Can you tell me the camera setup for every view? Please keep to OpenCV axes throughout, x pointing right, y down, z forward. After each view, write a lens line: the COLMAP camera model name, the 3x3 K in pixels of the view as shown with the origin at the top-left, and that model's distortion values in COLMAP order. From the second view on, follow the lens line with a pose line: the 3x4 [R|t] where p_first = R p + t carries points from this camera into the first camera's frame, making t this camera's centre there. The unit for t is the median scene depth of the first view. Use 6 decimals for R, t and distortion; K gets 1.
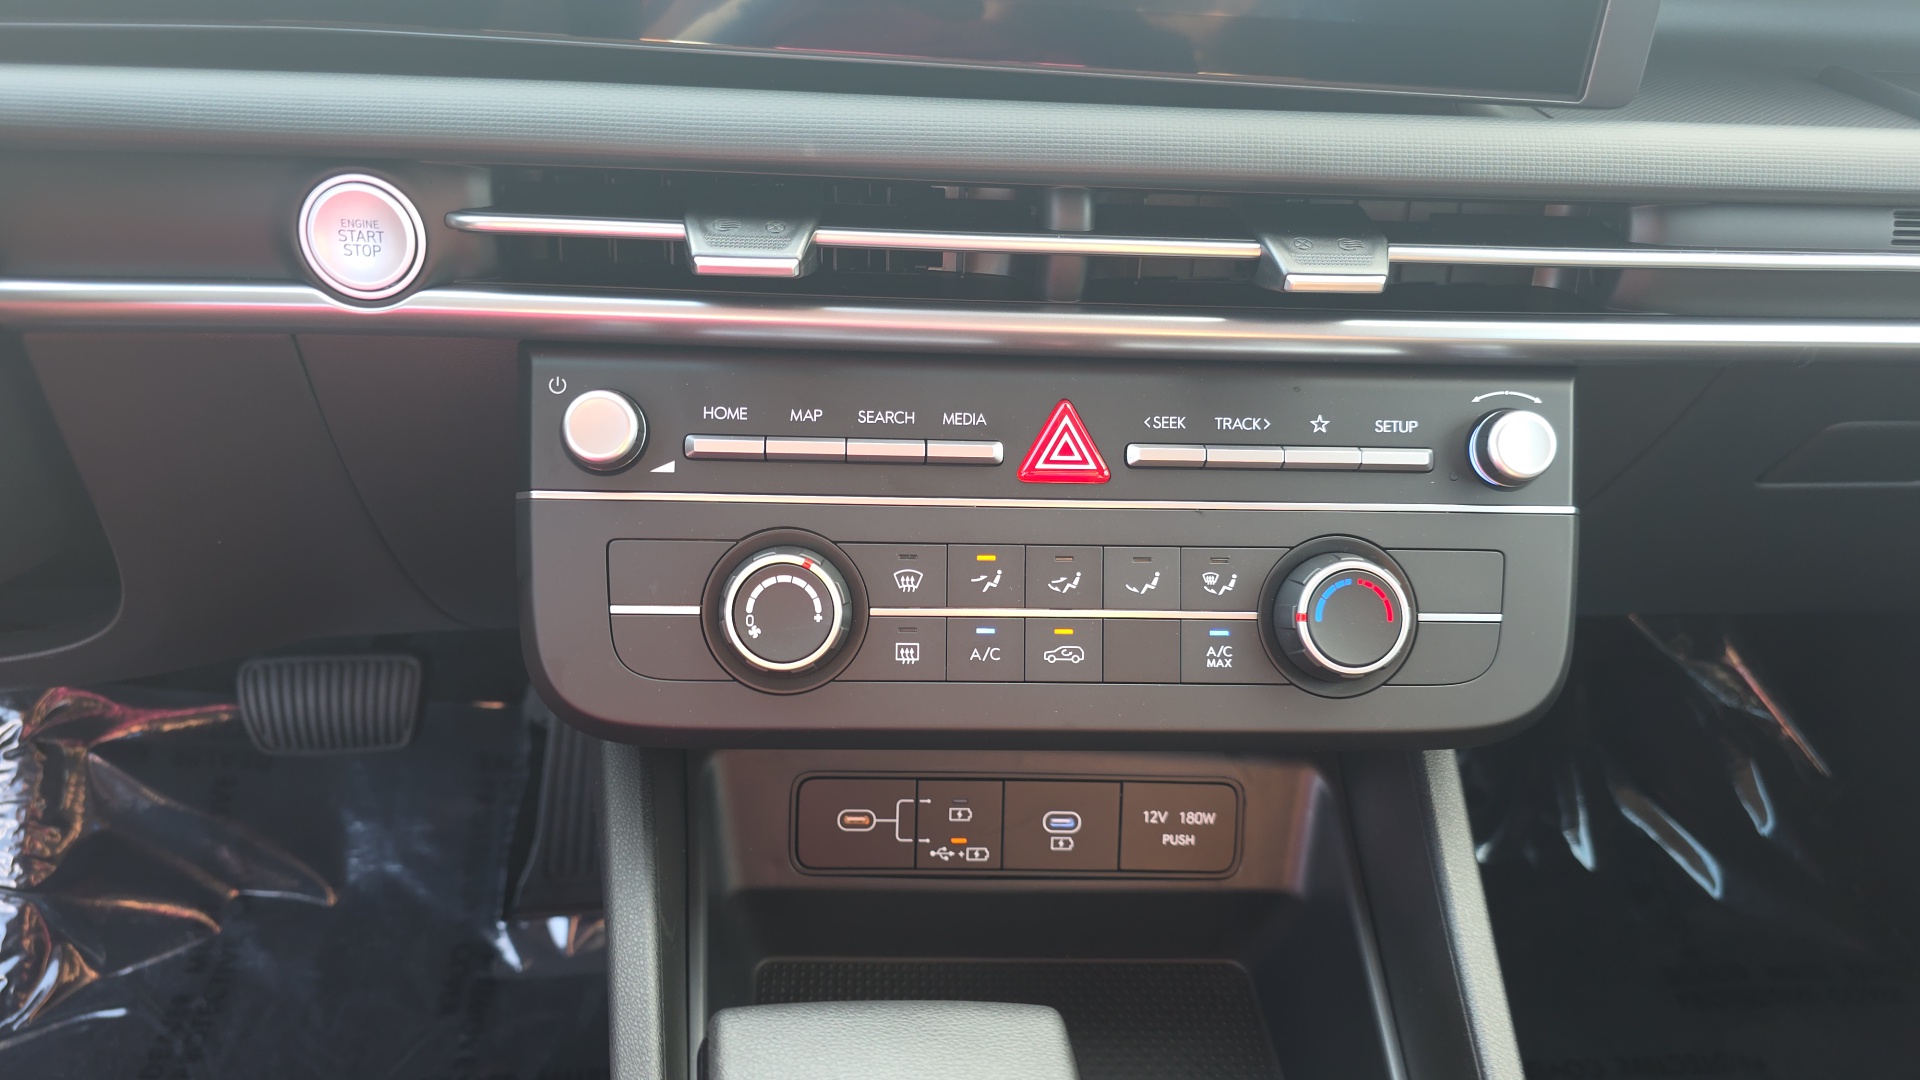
lens RADIAL K [[1263.2, 0, 970.9], [0, 1263.2, 549.4], [0, 0, 1]] dist [0.047526, -0.076366]
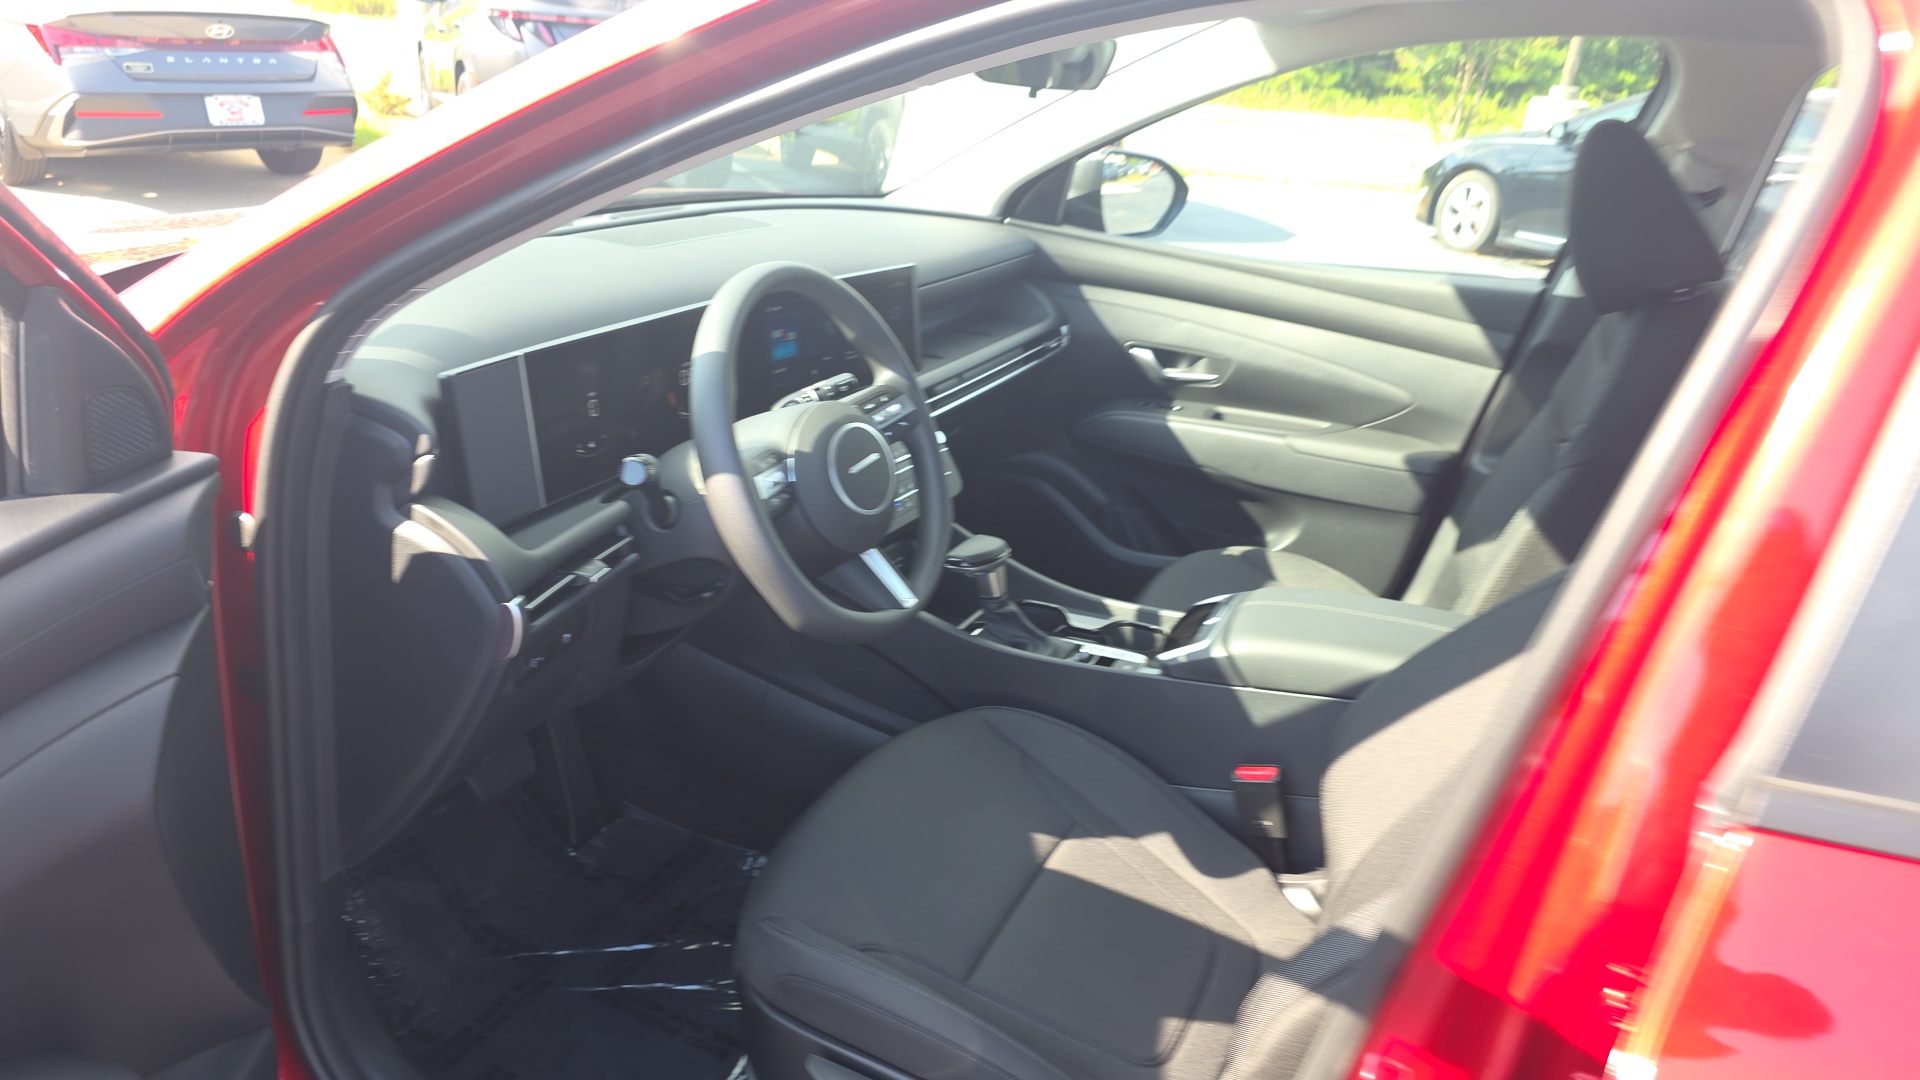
lens RADIAL K [[1280.7, 0, 919.0], [0, 1280.7, 545.4], [0, 0, 1]] dist [0.092423, -0.091726]
pose [[0.519815, -0.325306, 0.789917, -3.628210], [0.447768, 0.891217, 0.072363, -0.103330], [-0.727527, 0.316084, 0.608929, -1.812519]]
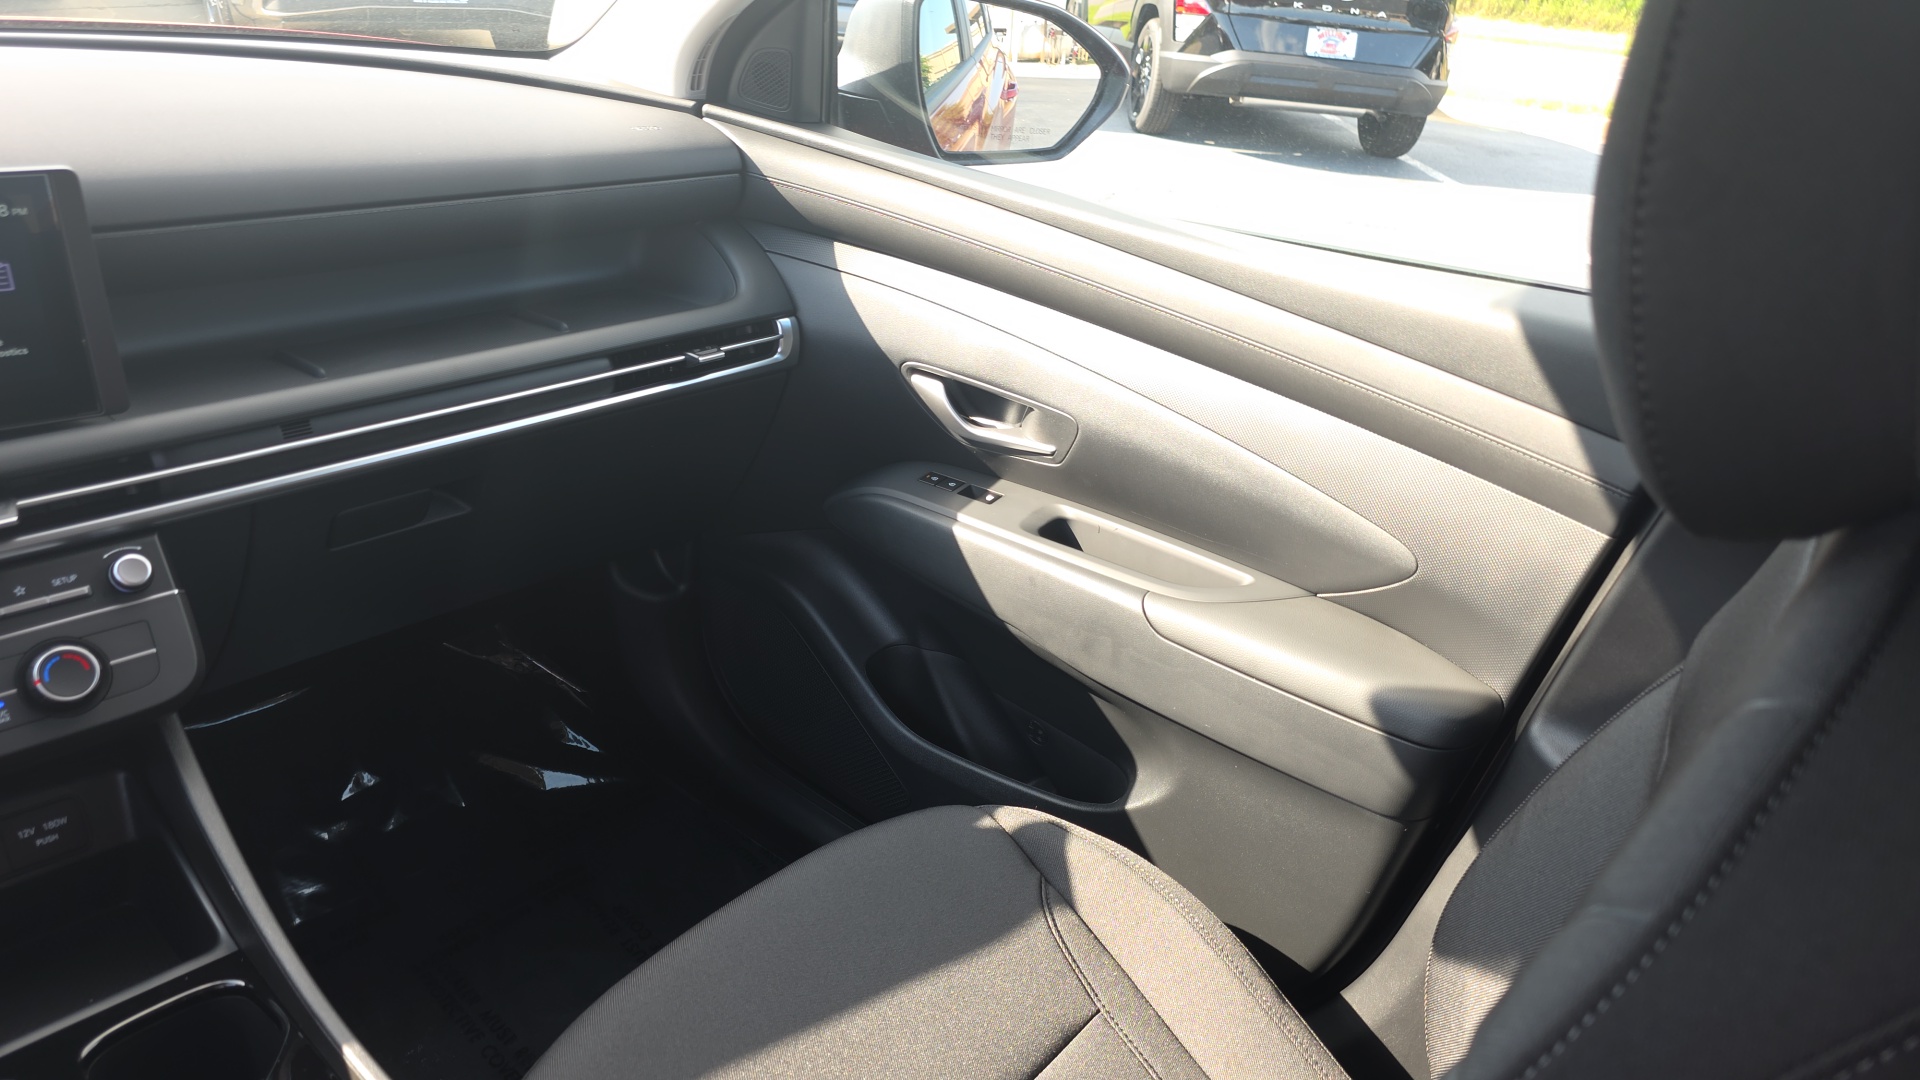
lens RADIAL K [[1280.5, 0, 960.0], [0, 1280.5, 540.0], [0, 0, 1]] dist [0.051374, -0.046398]
pose [[0.715714, -0.287338, 0.636546, 0.057081], [0.349101, 0.936596, 0.030262, 0.288774], [-0.604882, 0.200560, 0.770645, -1.523052]]
